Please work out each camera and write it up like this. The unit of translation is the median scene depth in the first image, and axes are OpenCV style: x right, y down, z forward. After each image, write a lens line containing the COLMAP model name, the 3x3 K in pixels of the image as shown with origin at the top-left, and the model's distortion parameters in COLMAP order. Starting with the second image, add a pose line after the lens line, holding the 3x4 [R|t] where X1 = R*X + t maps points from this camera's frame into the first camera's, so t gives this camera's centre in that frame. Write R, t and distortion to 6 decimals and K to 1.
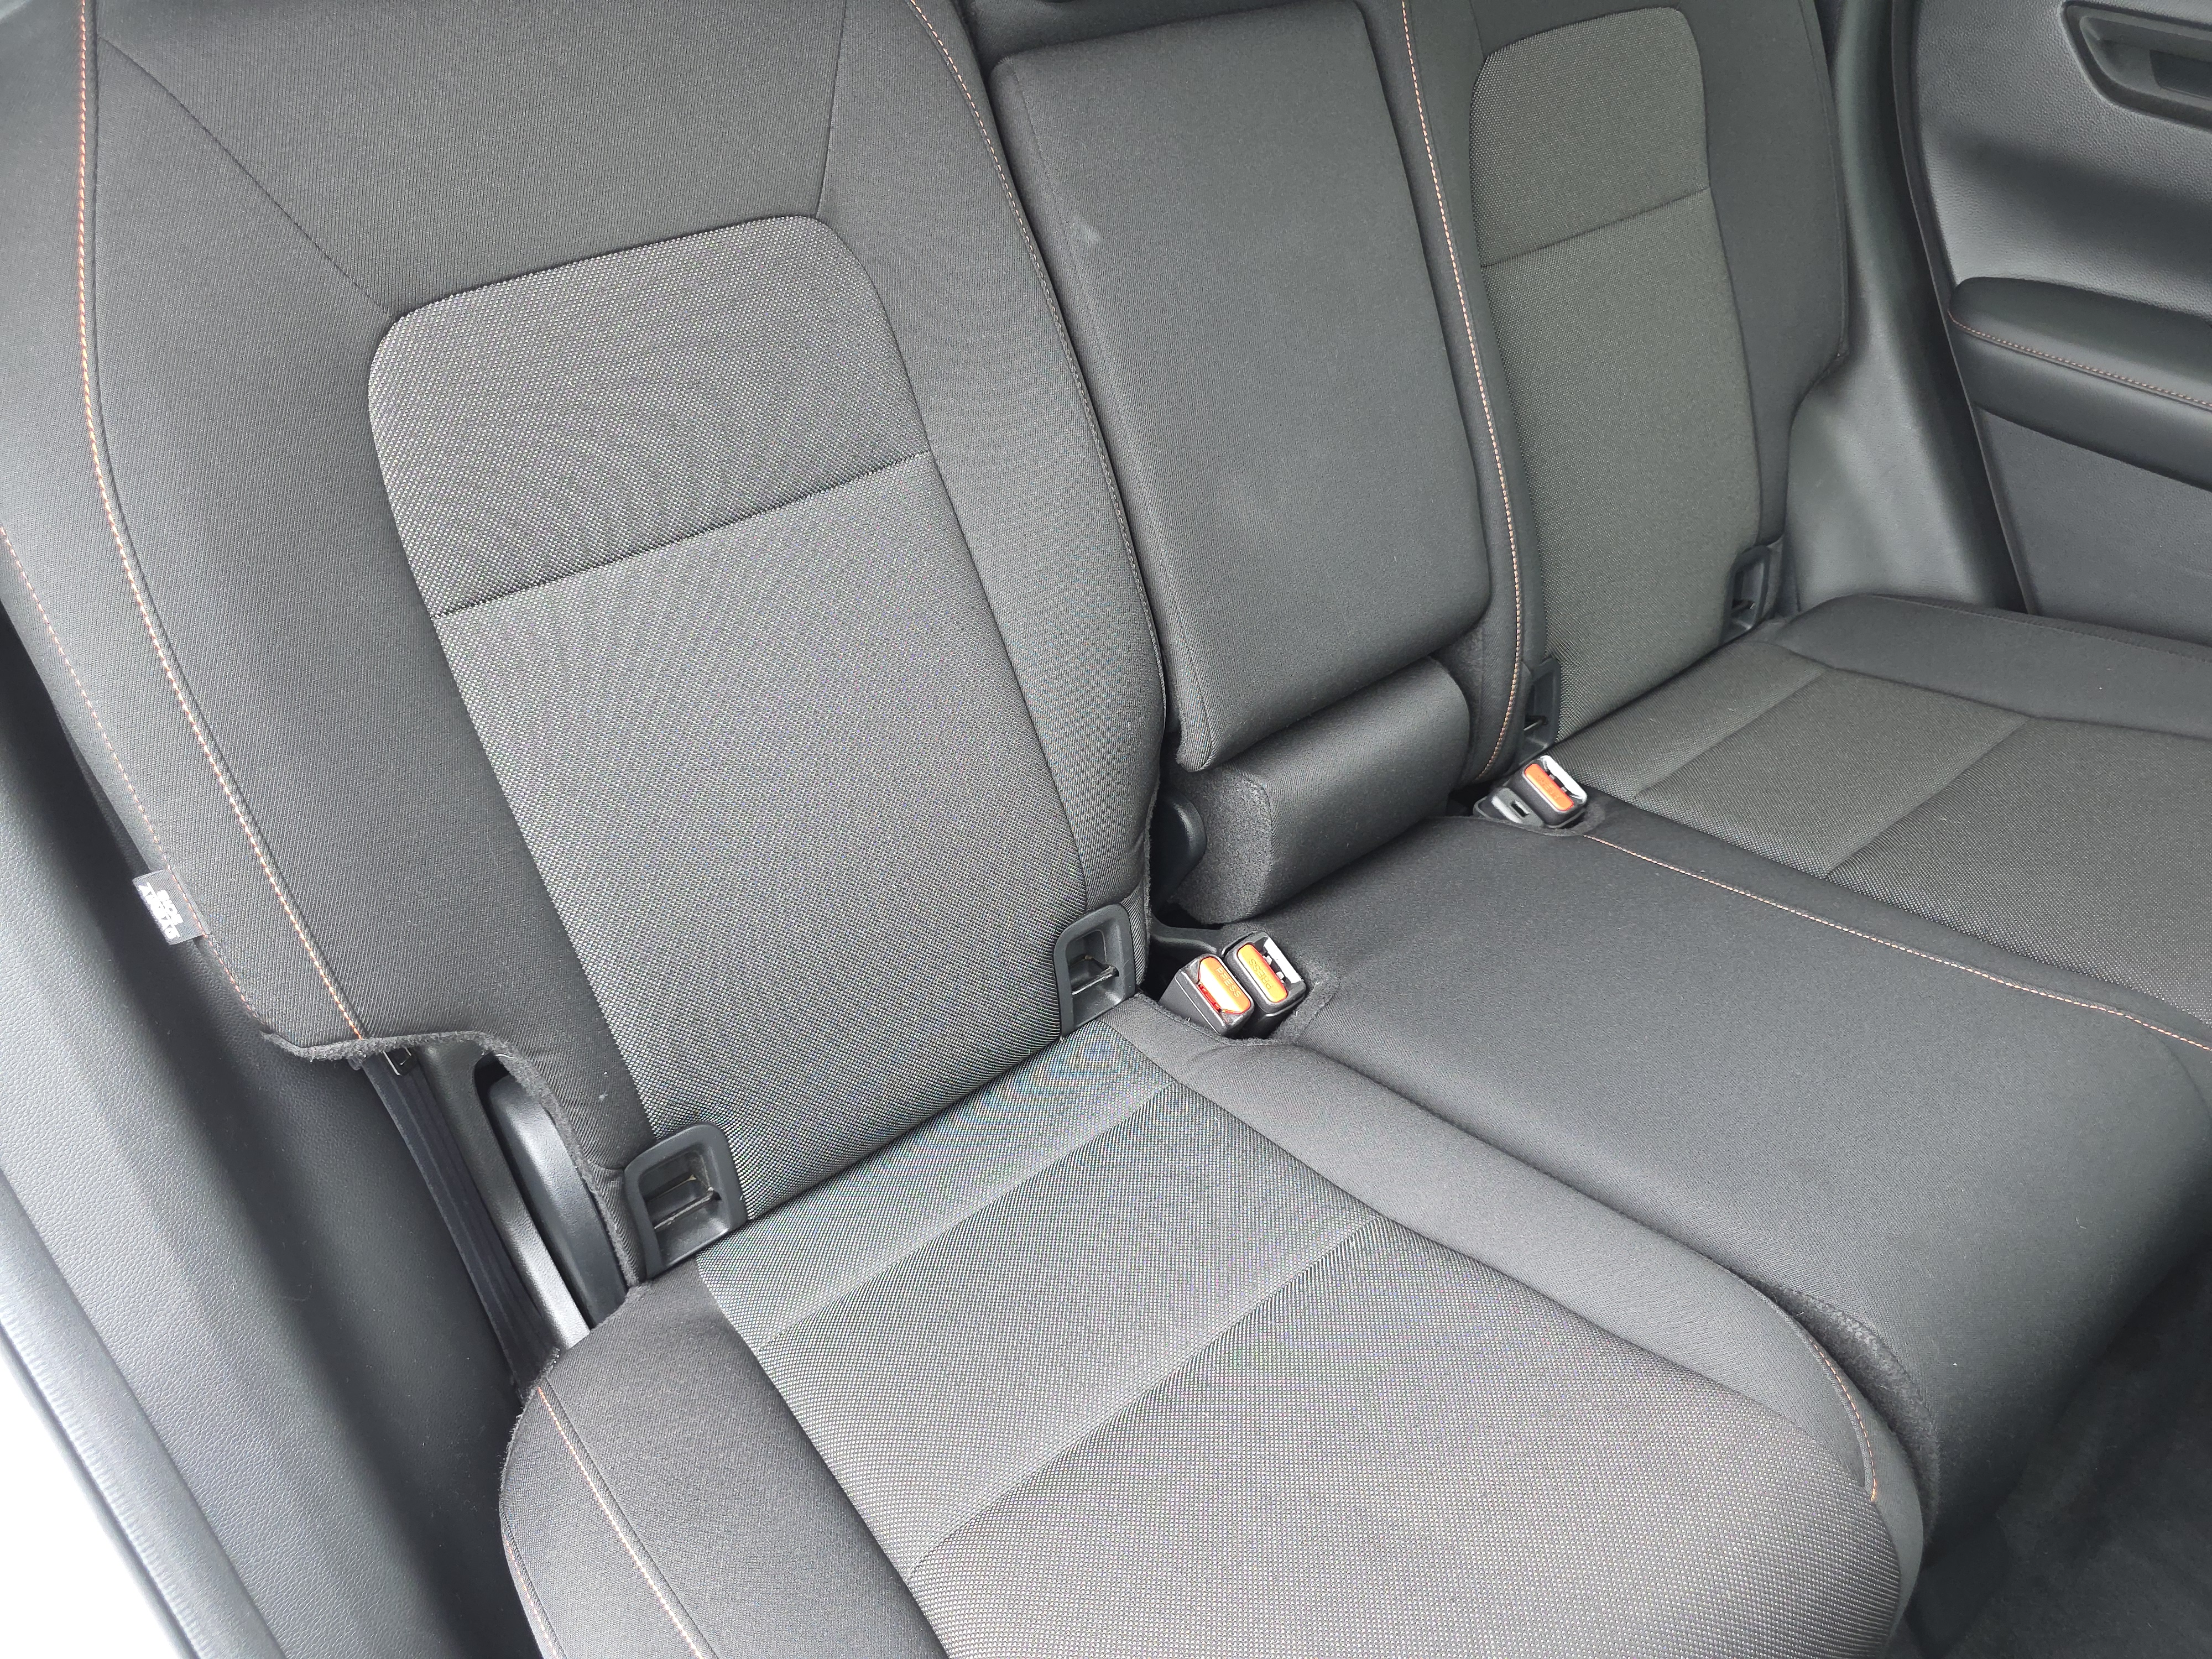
lens RADIAL K [[1520.2, 0, 1122.2], [0, 1520.2, 845.7], [0, 0, 1]] dist [0.050792, -0.045179]
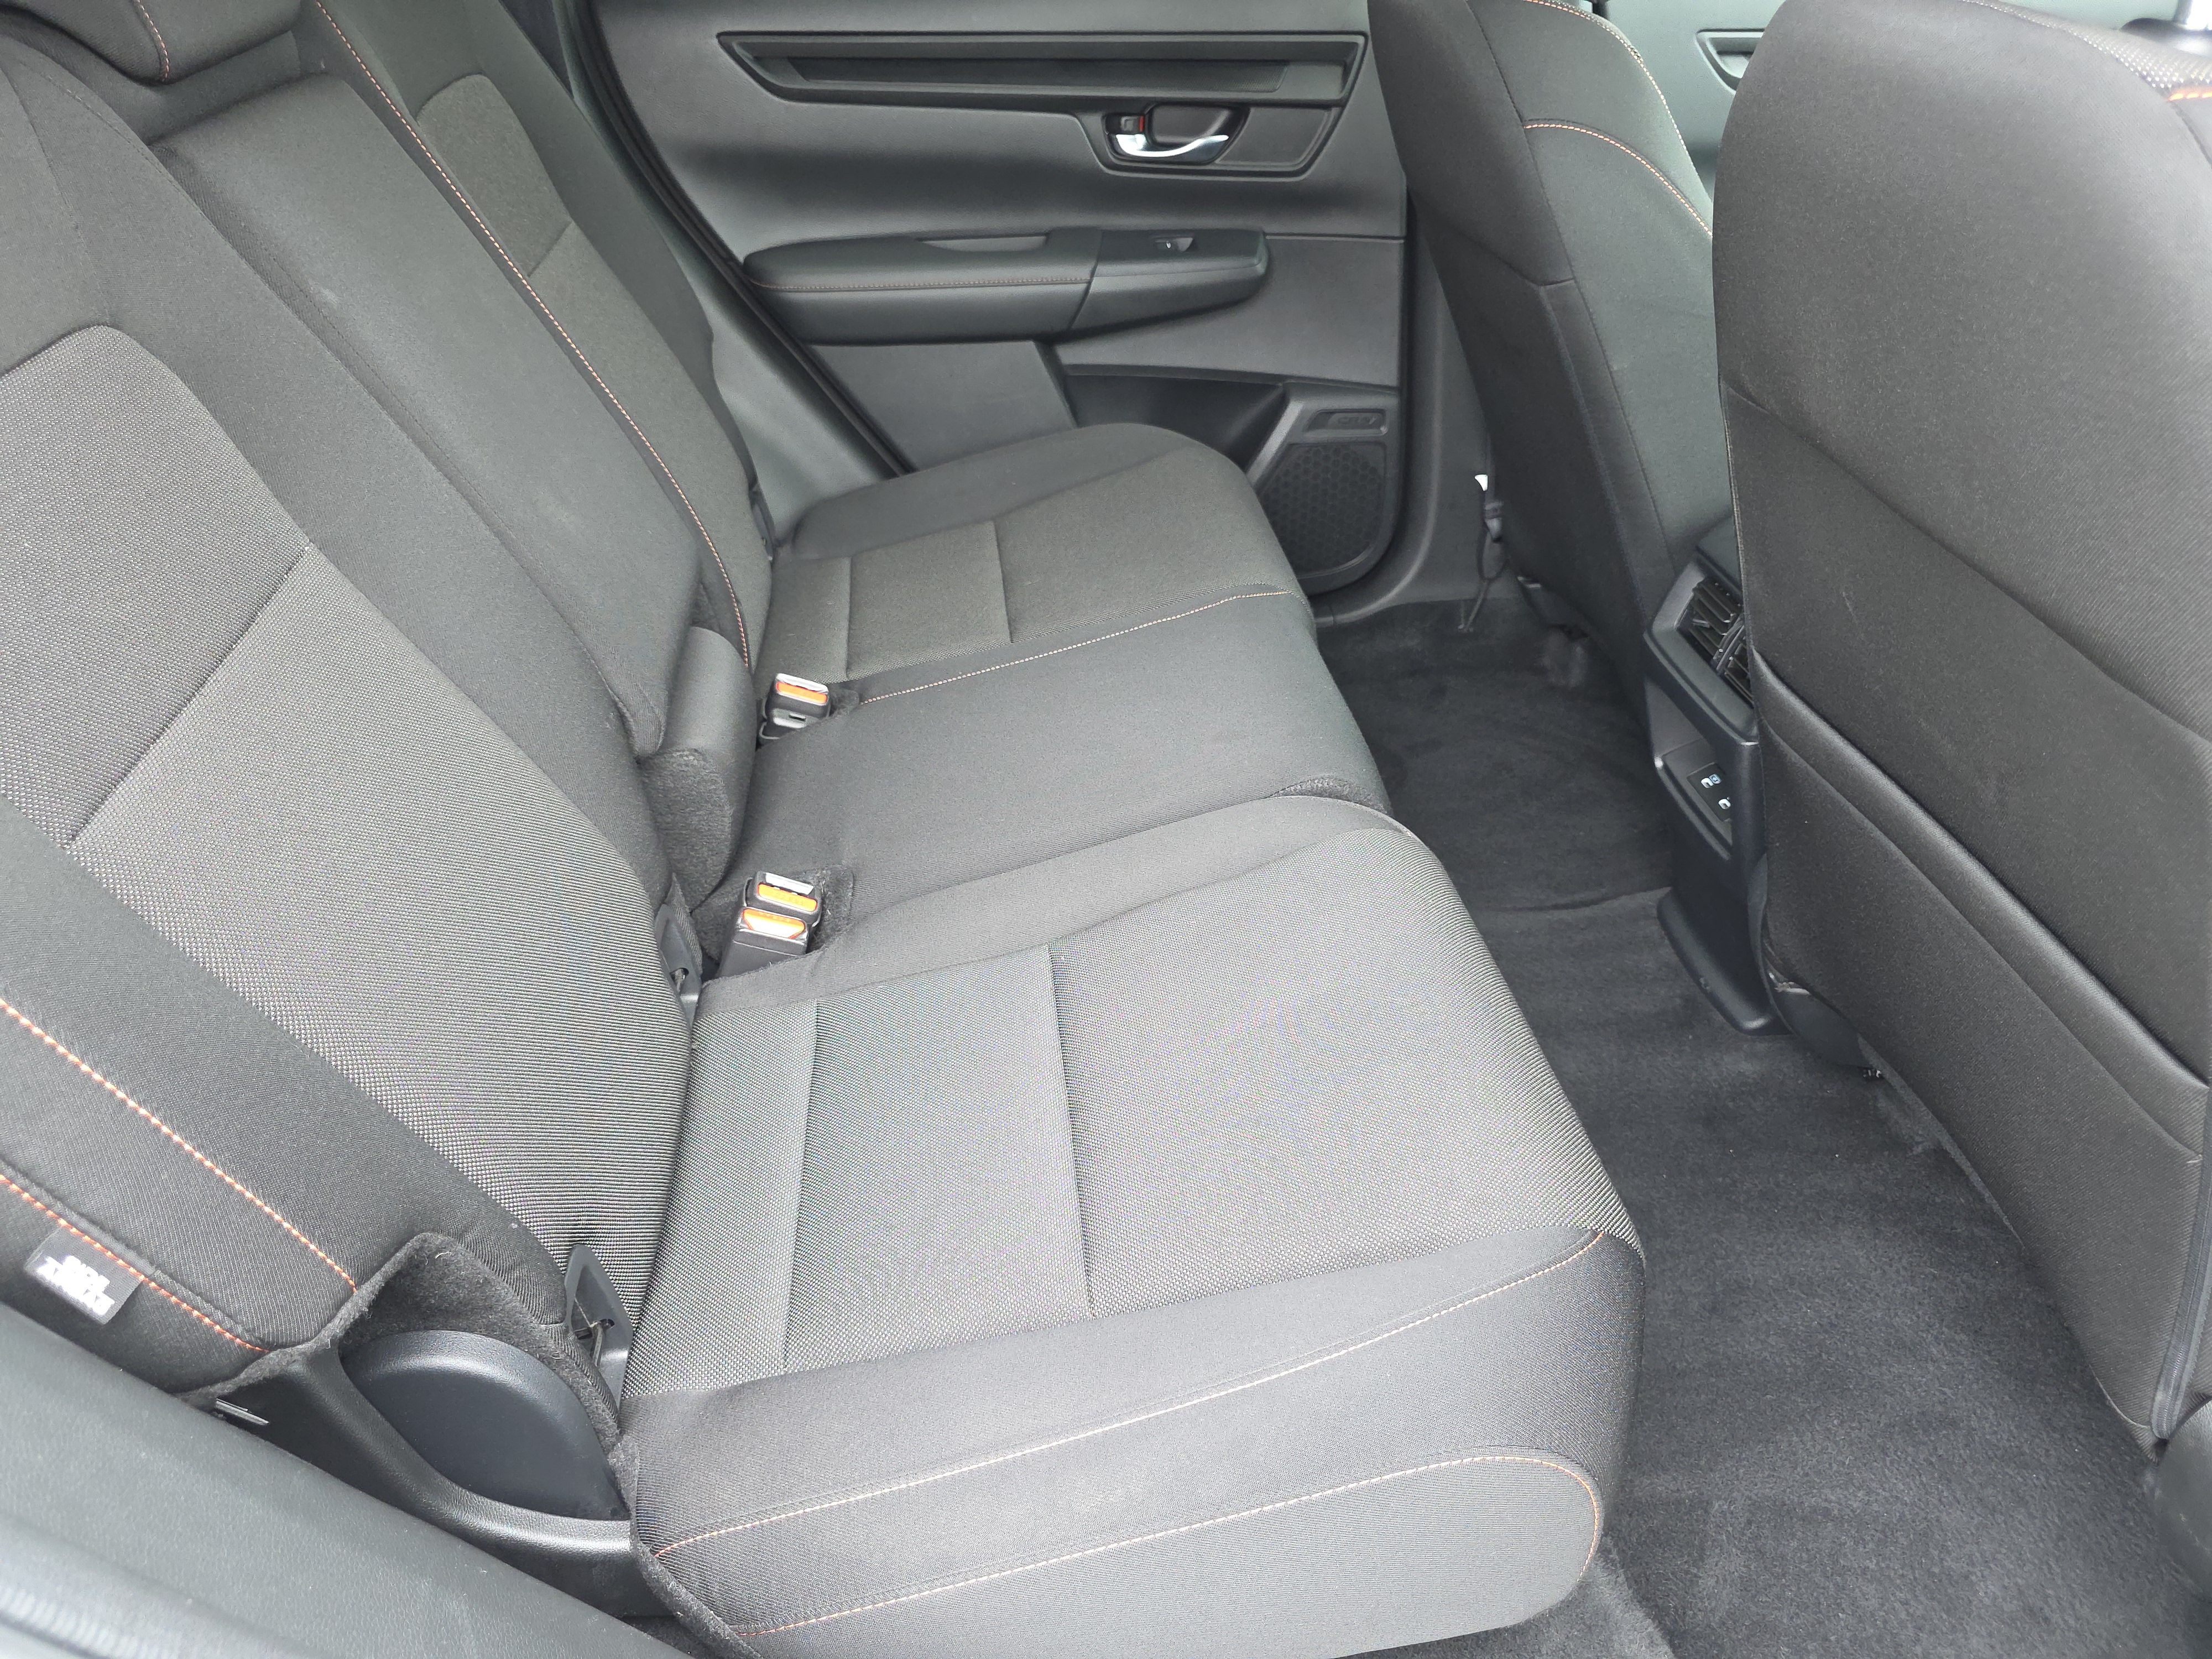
lens RADIAL K [[1520.2, 0, 1122.2], [0, 1520.2, 845.7], [0, 0, 1]] dist [0.050792, -0.045179]
pose [[0.538347, -0.478750, 0.693527, -0.494542], [0.542169, 0.826793, 0.149889, 0.018731], [-0.645163, 0.295317, 0.704665, 0.060454]]
